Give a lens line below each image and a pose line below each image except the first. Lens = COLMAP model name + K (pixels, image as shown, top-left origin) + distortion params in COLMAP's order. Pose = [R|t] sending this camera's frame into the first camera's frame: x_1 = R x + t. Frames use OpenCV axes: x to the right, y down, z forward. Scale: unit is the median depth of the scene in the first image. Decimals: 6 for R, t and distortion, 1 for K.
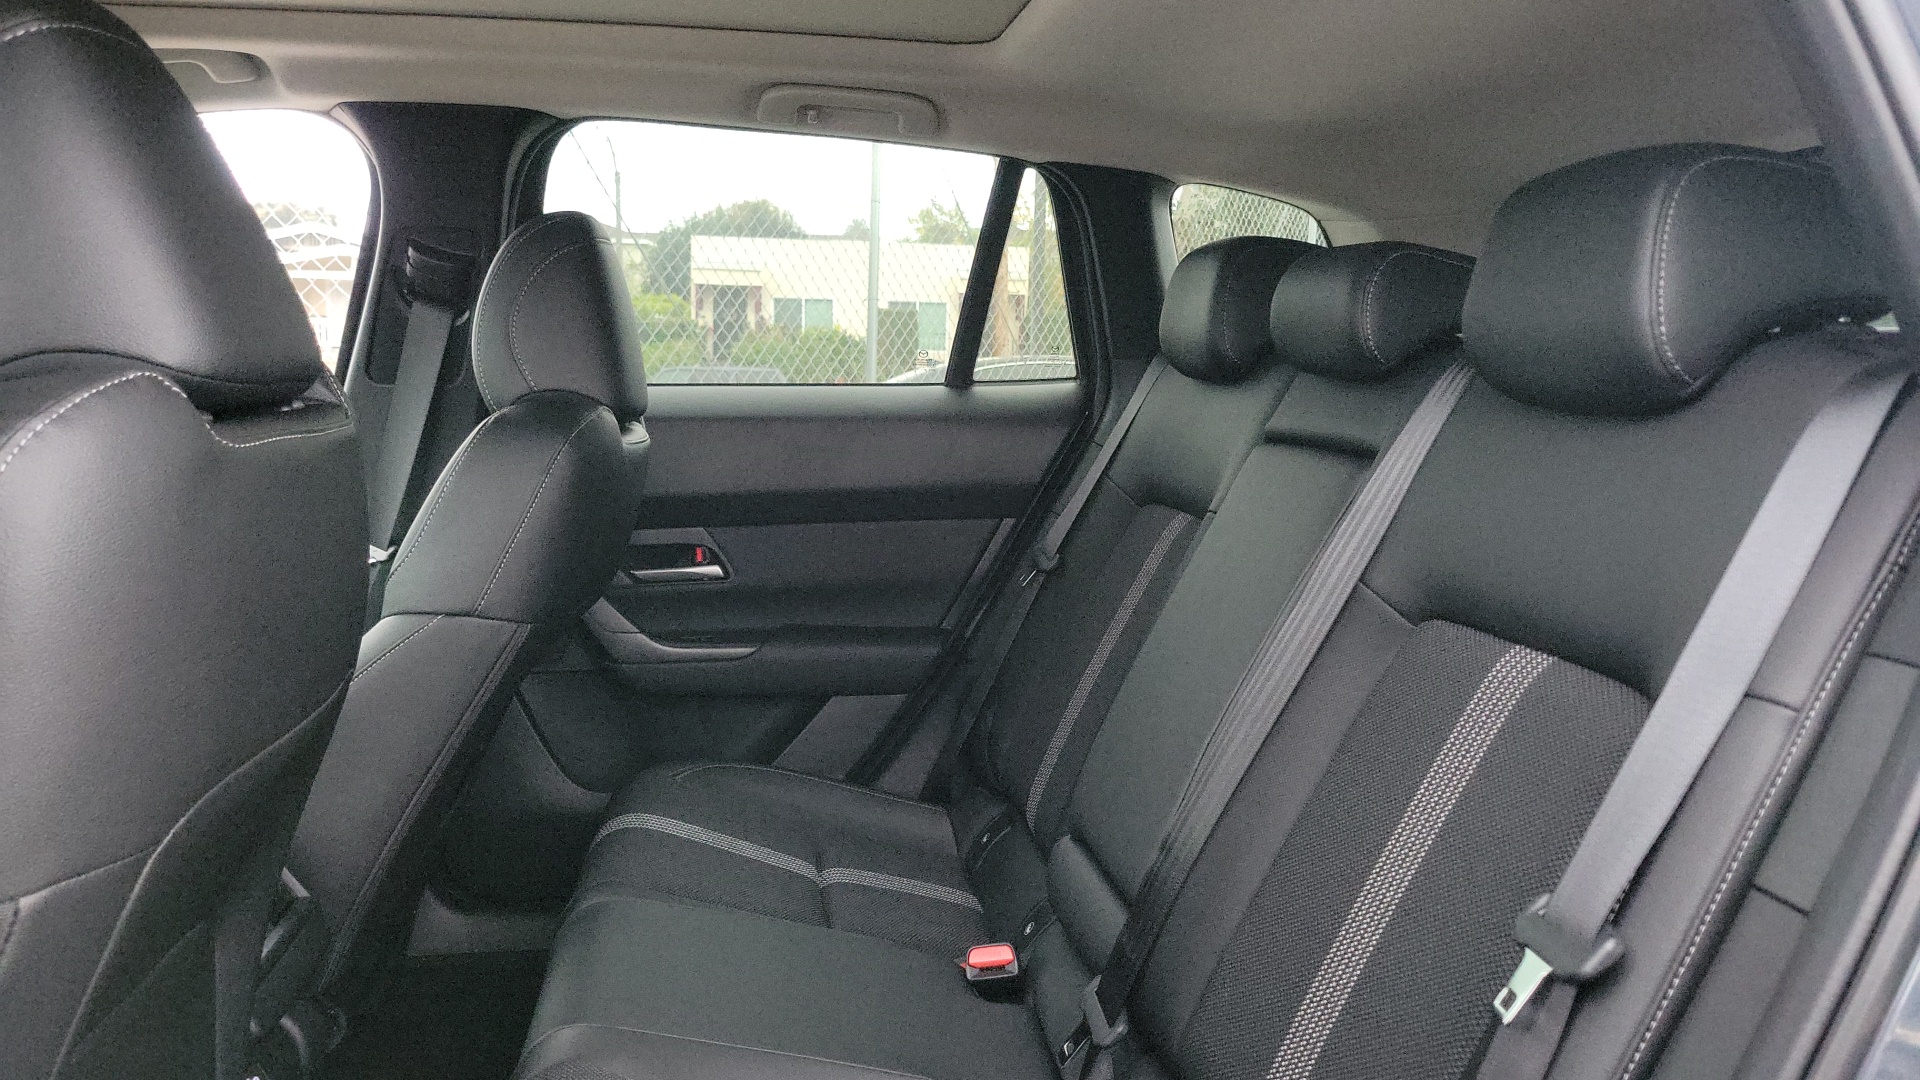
lens RADIAL K [[1431.9, 0, 967.1], [0, 1431.9, 540.6], [0, 0, 1]] dist [0.041943, -0.030359]
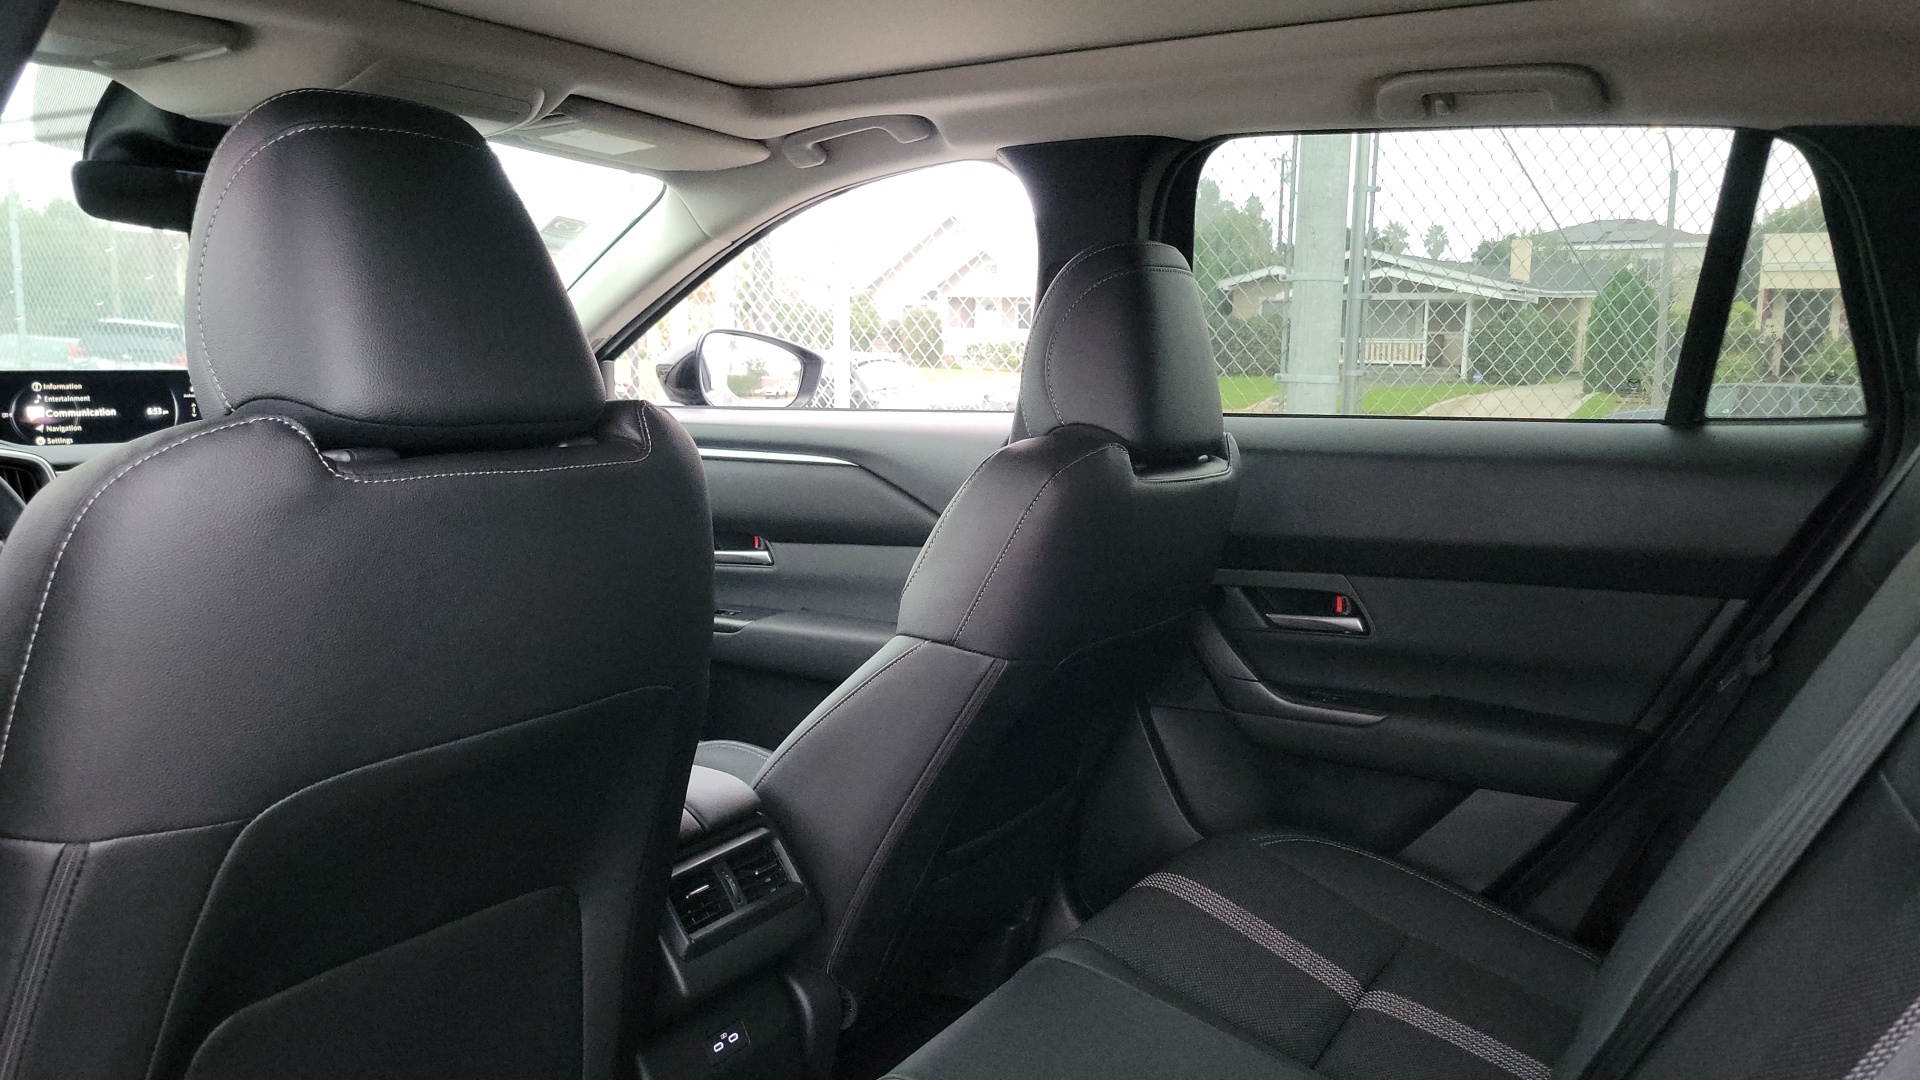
lens RADIAL K [[1431.9, 0, 954.3], [0, 1431.9, 530.4], [0, 0, 1]] dist [0.041943, -0.030359]
pose [[0.770574, 0.071853, -0.633288, 0.198259], [-0.083064, 0.996472, 0.011988, -0.027568], [0.631915, 0.043366, 0.773824, 0.146227]]
